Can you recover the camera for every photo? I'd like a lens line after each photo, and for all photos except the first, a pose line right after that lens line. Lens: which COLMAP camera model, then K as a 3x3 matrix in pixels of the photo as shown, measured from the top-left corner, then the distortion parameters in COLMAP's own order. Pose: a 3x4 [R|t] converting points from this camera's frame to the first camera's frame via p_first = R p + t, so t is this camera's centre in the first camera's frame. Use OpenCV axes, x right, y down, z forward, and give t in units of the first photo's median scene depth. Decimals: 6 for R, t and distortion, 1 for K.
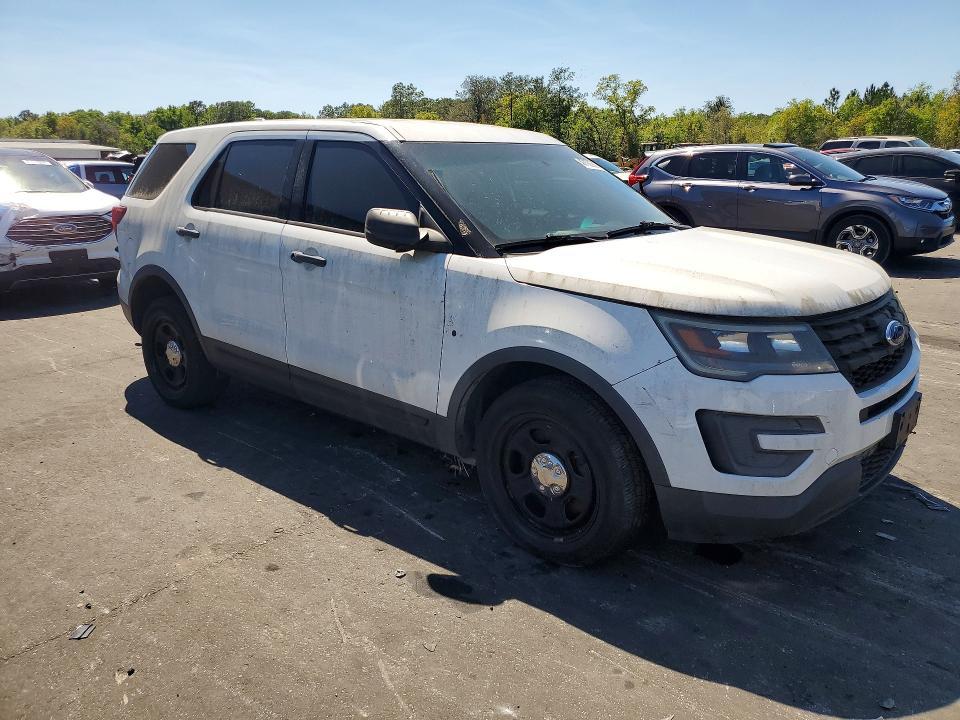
lens RADIAL K [[743.3, 0, 451.2], [0, 743.3, 348.1], [0, 0, 1]] dist [0.035091, -0.002086]
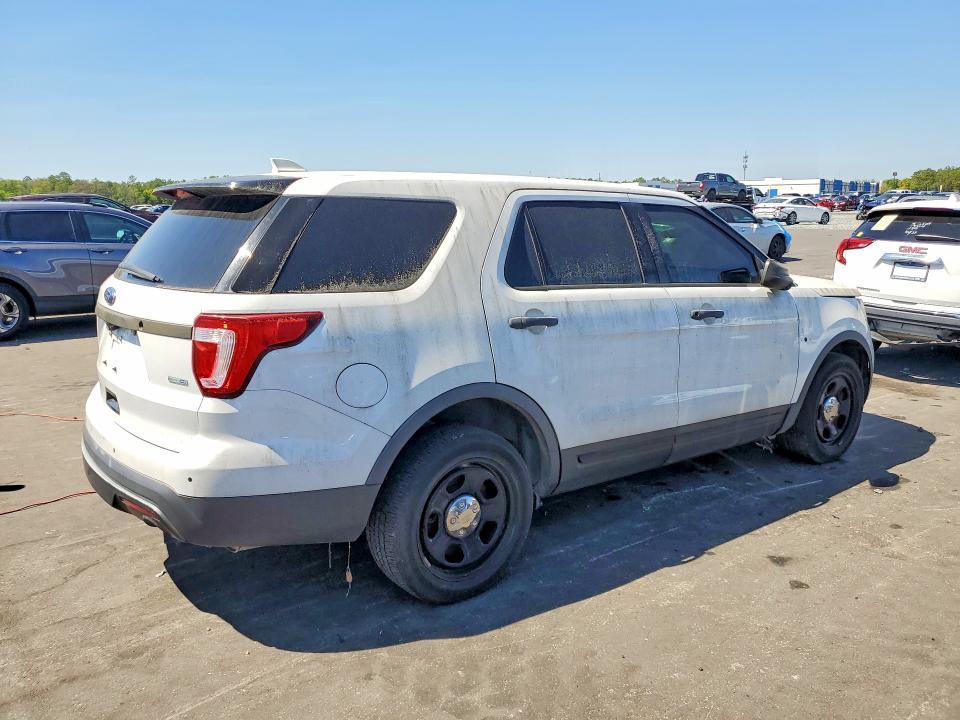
lens RADIAL K [[751.9, 0, 480.0], [0, 751.9, 360.0], [0, 0, 1]] dist [0.000214, -0.003971]
pose [[0.231526, -0.185701, 0.954940, -1.097589], [0.238940, 0.962398, 0.129220, -0.228609], [-0.943029, 0.198256, 0.267191, 0.860613]]
